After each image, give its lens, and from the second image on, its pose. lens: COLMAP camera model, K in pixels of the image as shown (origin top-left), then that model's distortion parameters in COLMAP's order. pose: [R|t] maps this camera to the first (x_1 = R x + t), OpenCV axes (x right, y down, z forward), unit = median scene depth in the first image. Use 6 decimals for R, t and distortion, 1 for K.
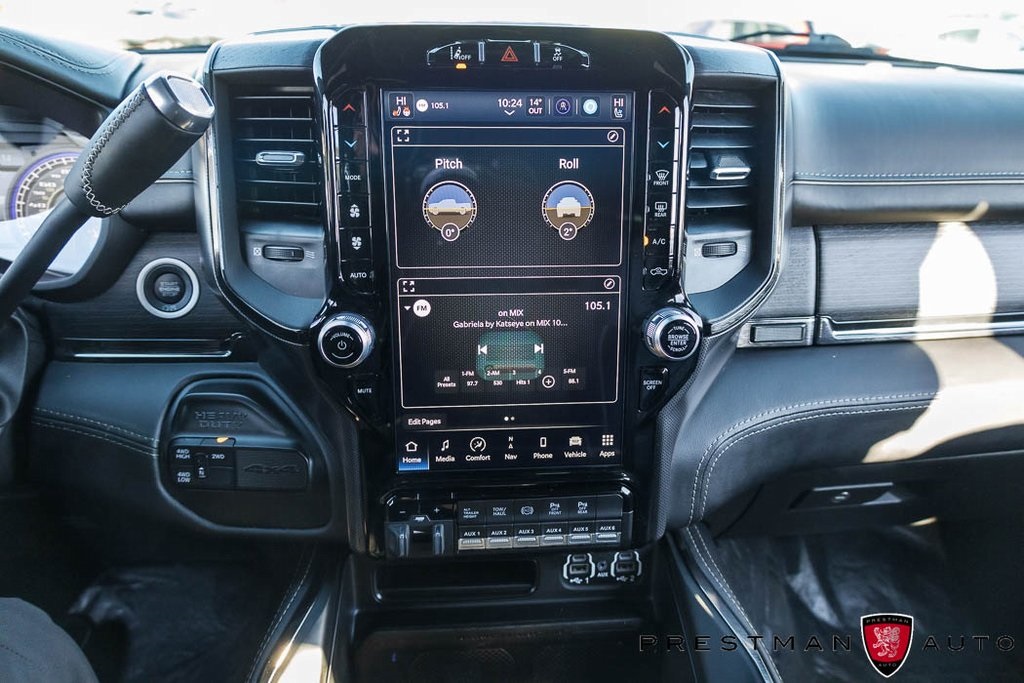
lens RADIAL K [[666.9, 0, 513.5], [0, 666.9, 339.9], [0, 0, 1]] dist [0.011129, 0.005972]
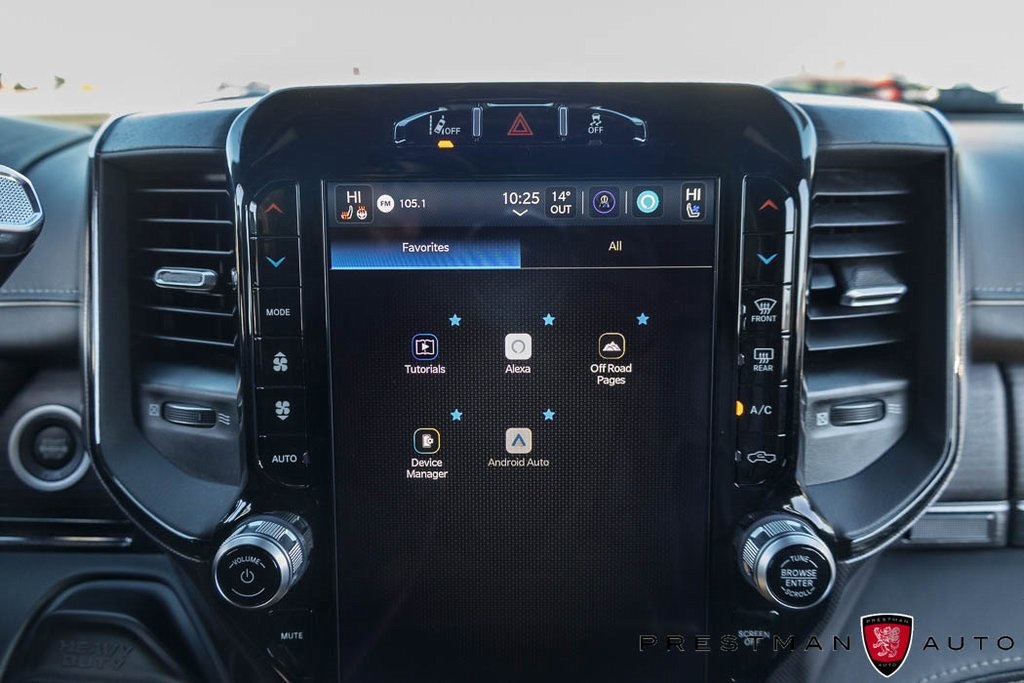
lens RADIAL K [[666.9, 0, 521.1], [0, 666.9, 308.7], [0, 0, 1]] dist [0.011129, 0.005972]
pose [[0.995917, 0.007760, -0.089944, 0.047964], [-0.016567, 0.995088, -0.097594, -0.167325], [0.088745, 0.098685, 0.991154, 0.336970]]
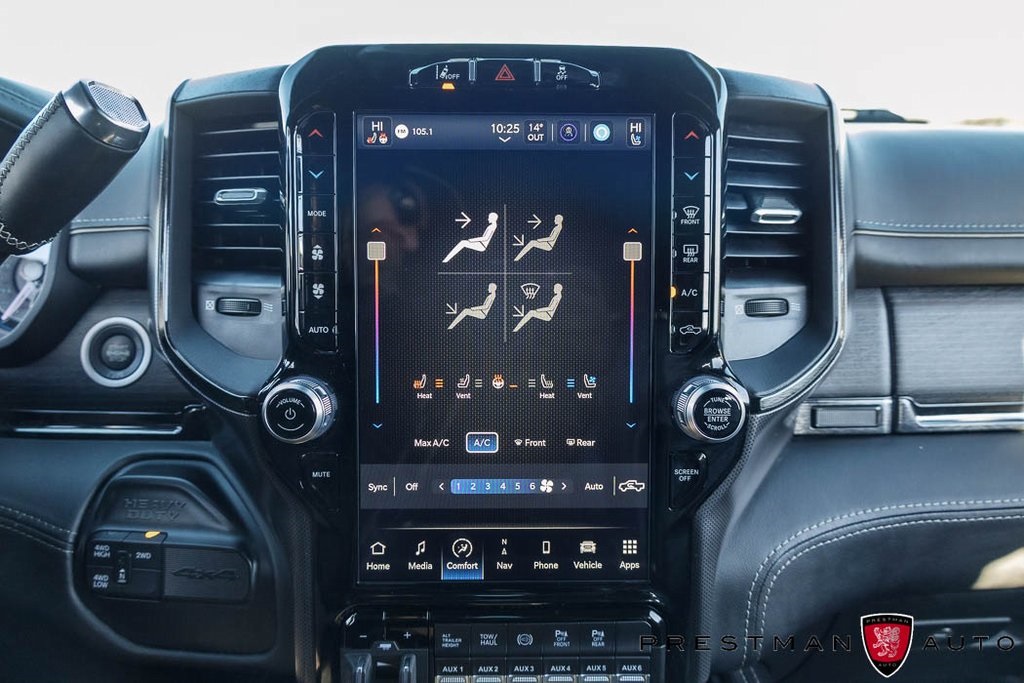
lens RADIAL K [[666.9, 0, 517.5], [0, 666.9, 341.7], [0, 0, 1]] dist [0.011129, 0.005972]
pose [[0.997891, 0.007003, -0.064533, 0.059650], [-0.017167, 0.987236, -0.158333, 0.040207], [0.062601, 0.159107, 0.985275, 0.191119]]
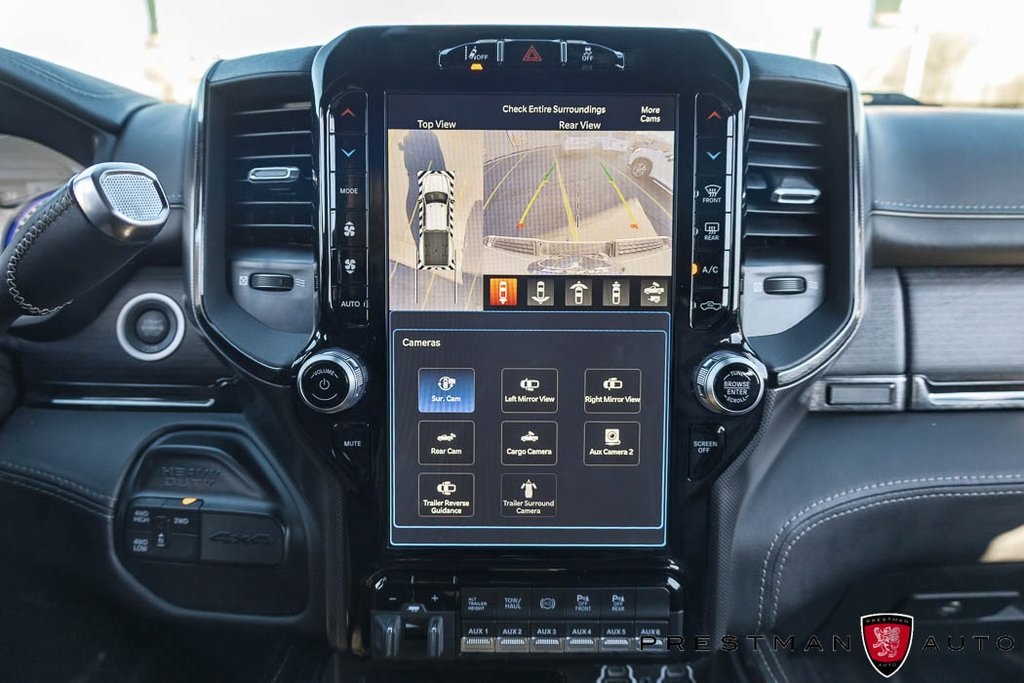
lens RADIAL K [[666.9, 0, 517.7], [0, 666.9, 342.0], [0, 0, 1]] dist [0.011129, 0.005972]
pose [[0.997145, 0.013696, -0.074263, 0.040090], [-0.024024, 0.989856, -0.140030, 0.059878], [0.071592, 0.141415, 0.987358, 0.168362]]
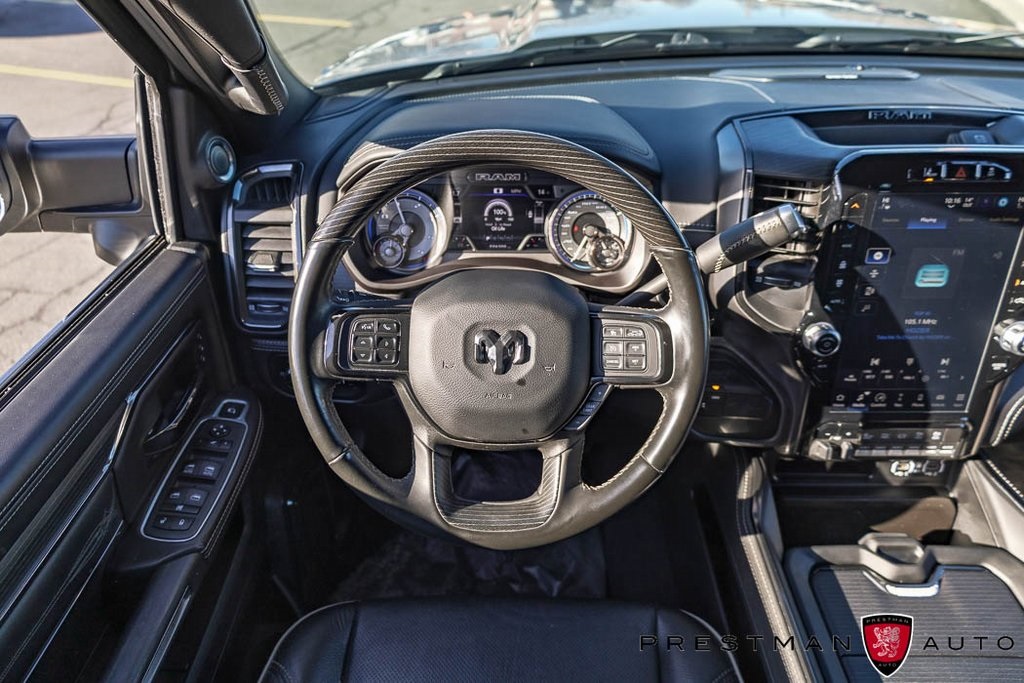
lens RADIAL K [[666.9, 0, 519.3], [0, 666.9, 337.0], [0, 0, 1]] dist [0.011129, 0.005972]
pose [[0.997909, 0.032351, -0.055953, -0.850856], [-0.020266, 0.978674, 0.204418, -0.308385], [0.061373, -0.202857, 0.977283, -0.638224]]
